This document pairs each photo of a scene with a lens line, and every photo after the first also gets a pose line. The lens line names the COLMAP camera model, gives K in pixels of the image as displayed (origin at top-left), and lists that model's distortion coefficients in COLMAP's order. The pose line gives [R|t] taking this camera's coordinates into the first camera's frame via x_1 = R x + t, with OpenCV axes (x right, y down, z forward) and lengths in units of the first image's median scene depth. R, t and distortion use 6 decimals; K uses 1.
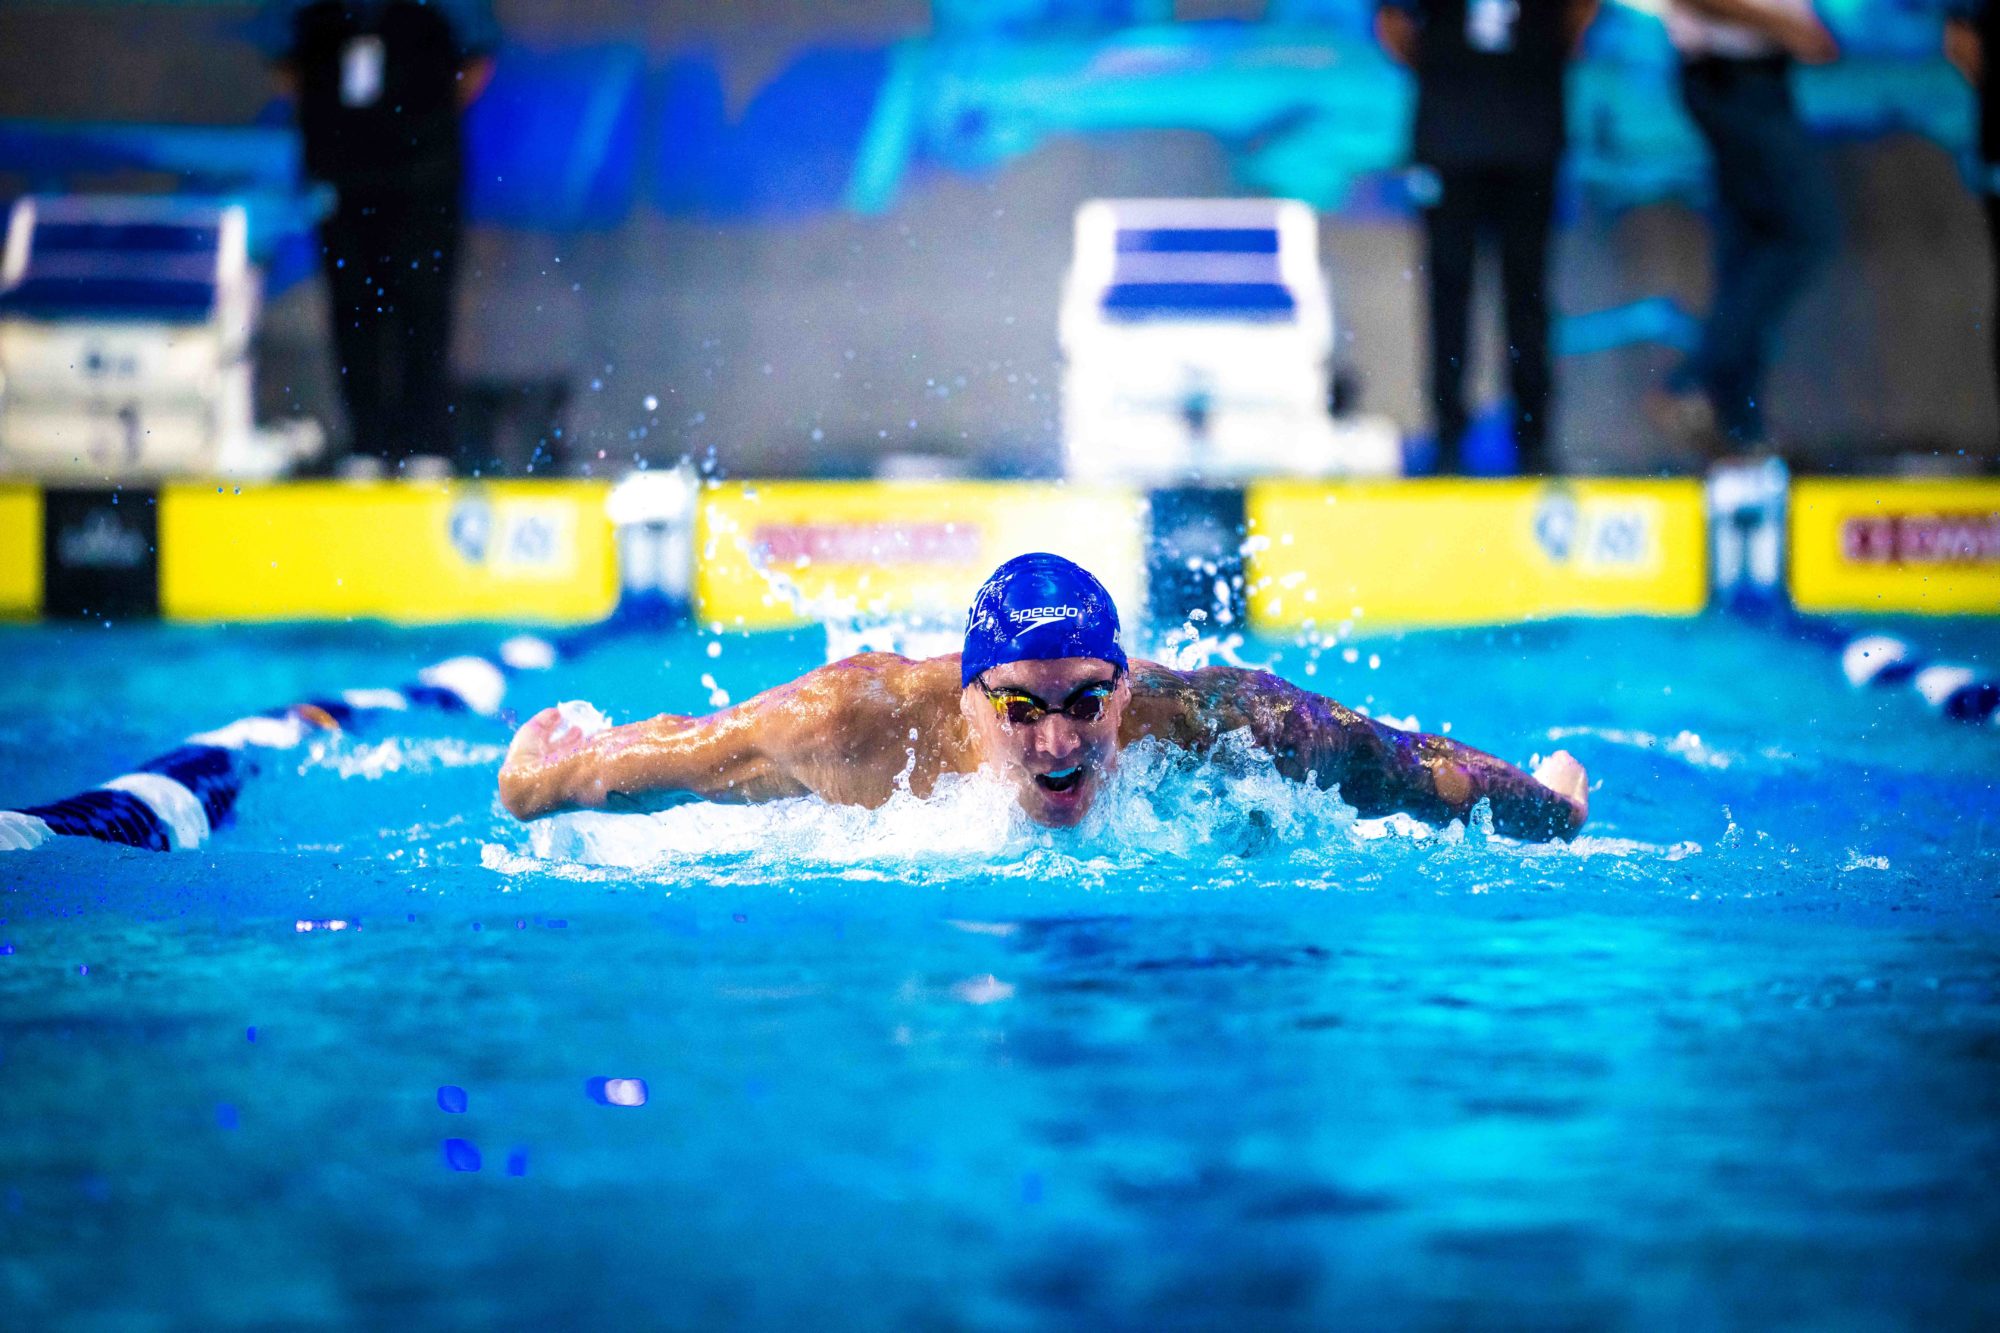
lens RADIAL K [[11569.7, 0, 999.0], [0, 11569.7, 668.1], [0, 0, 1]] dist [-4.953470, 0.000000]
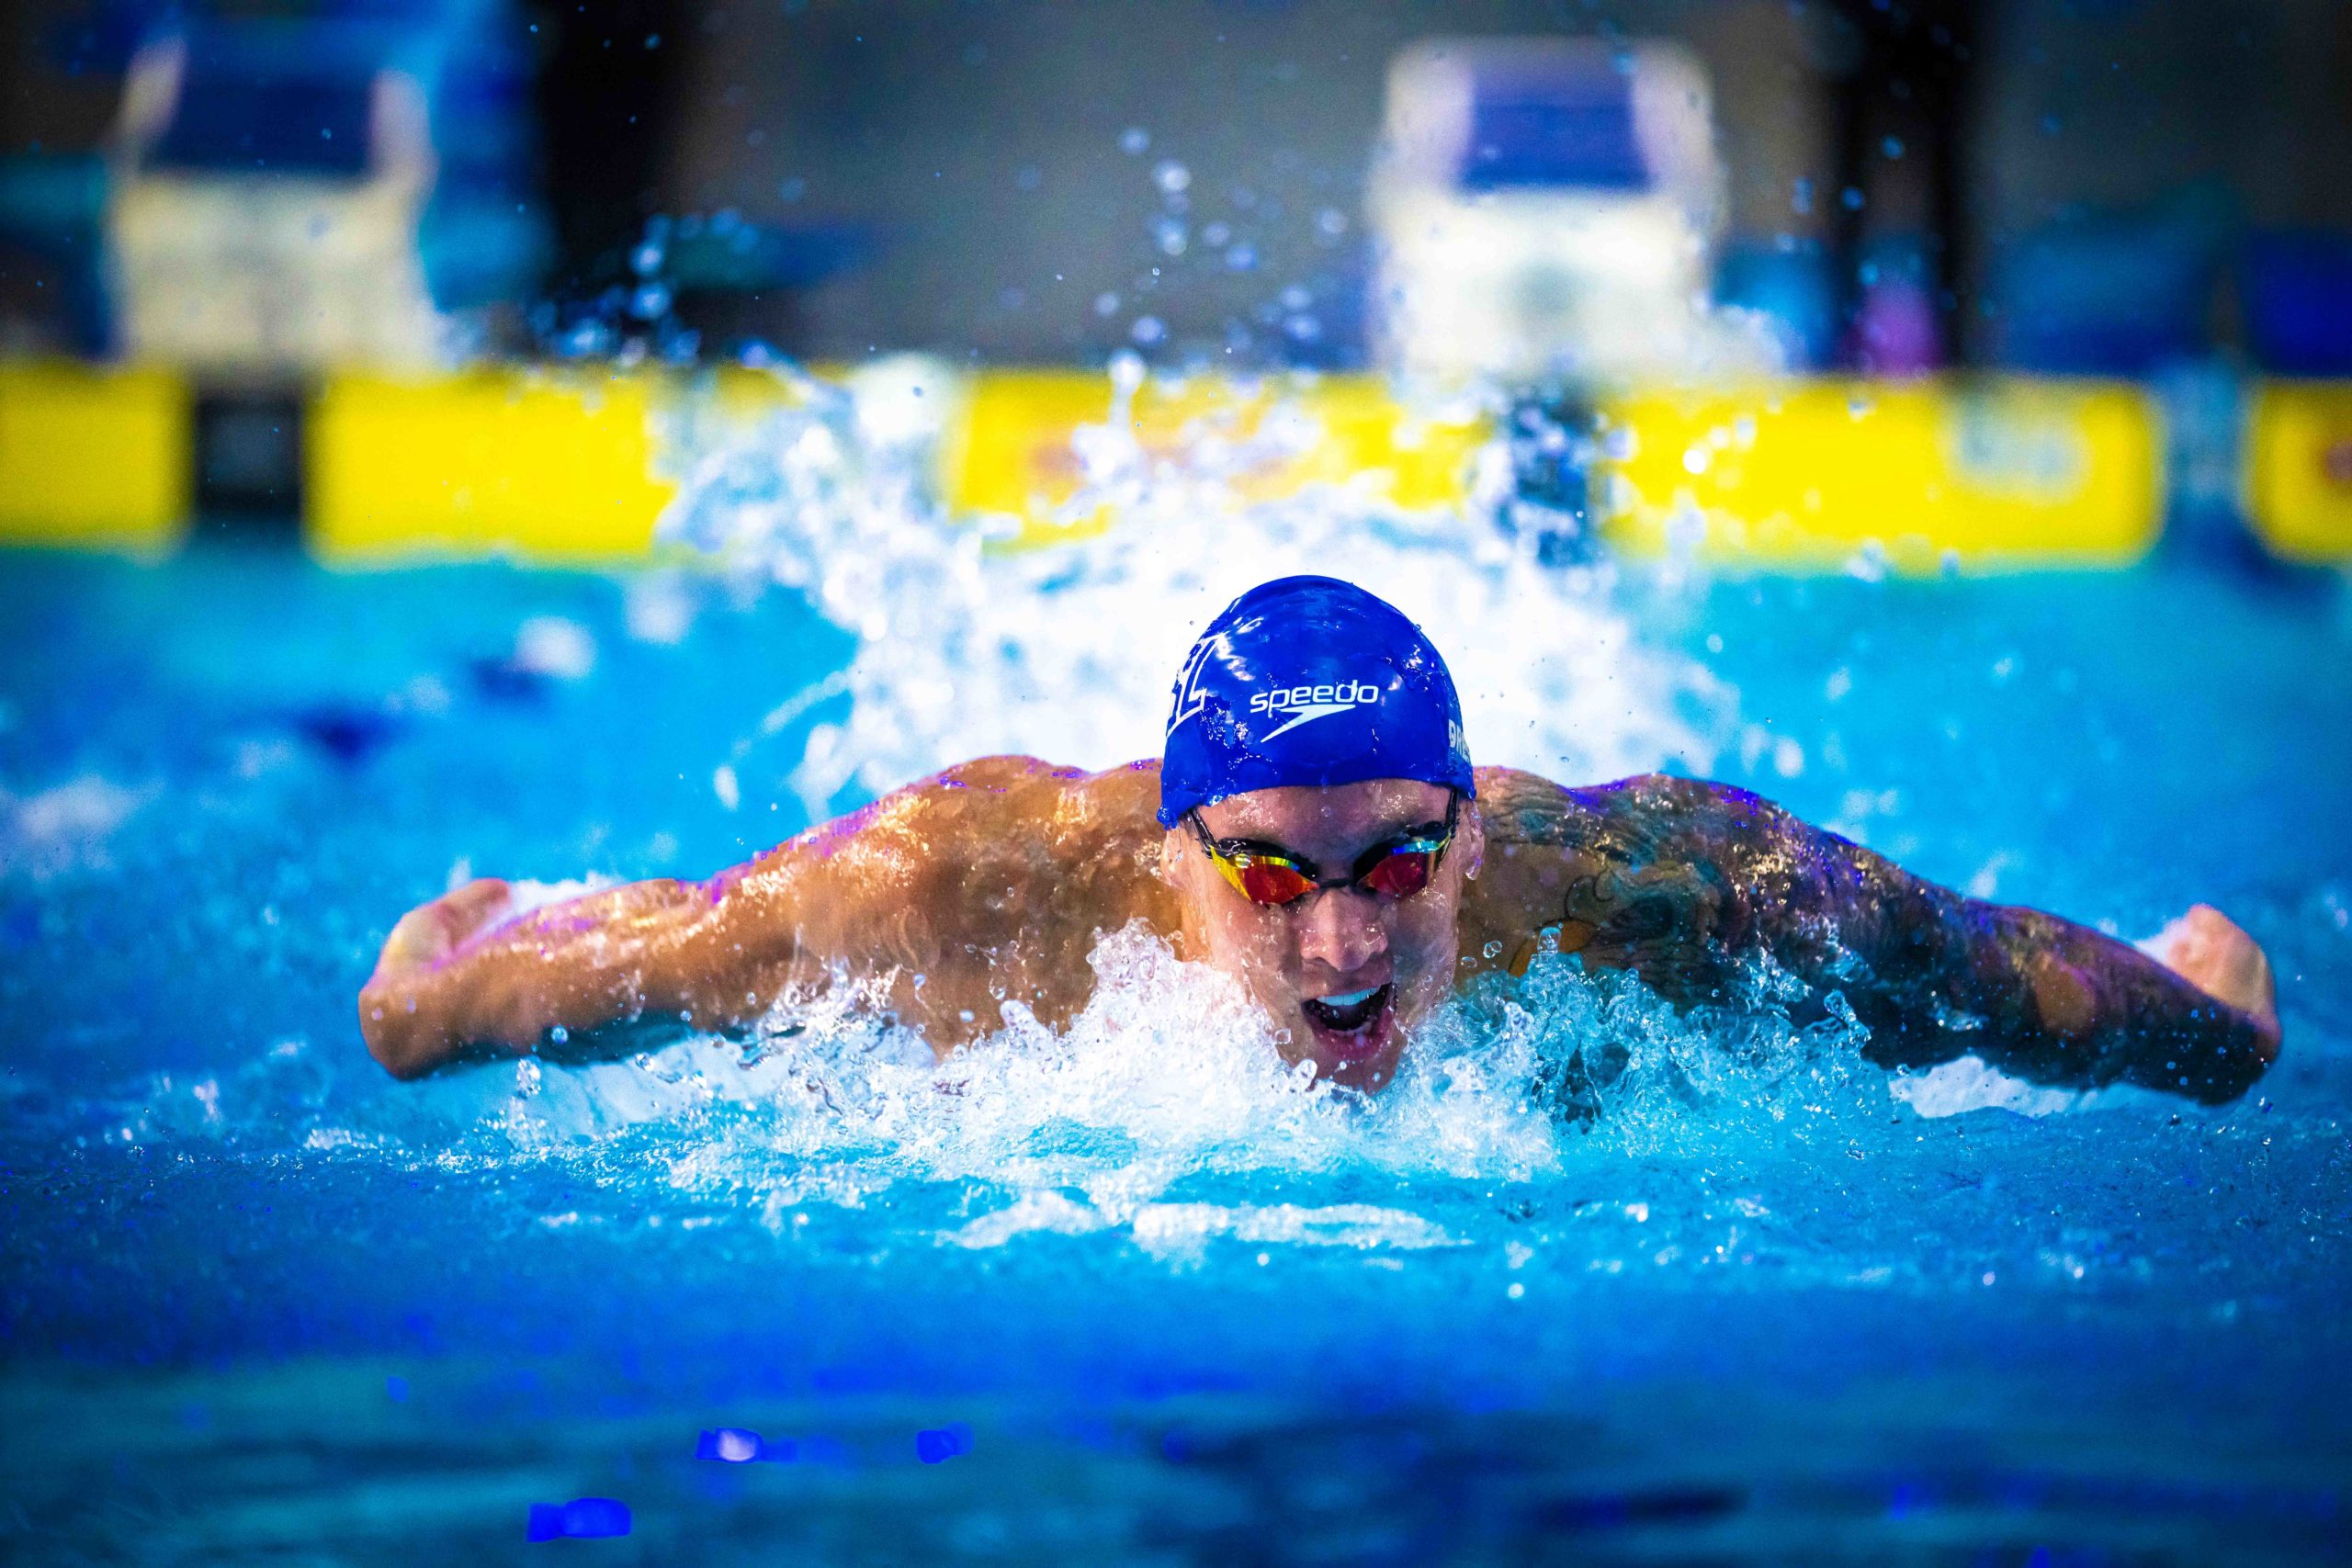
lens RADIAL K [[13604.6, 0, 1035.2], [0, 13604.6, 842.2], [0, 0, 1]] dist [-4.953470, 0.000000]
pose [[0.999772, 0.000418, -0.021328, 0.004265], [-0.000027, 0.999832, 0.018329, -0.009218], [0.021332, -0.018324, 0.999605, 0.384729]]
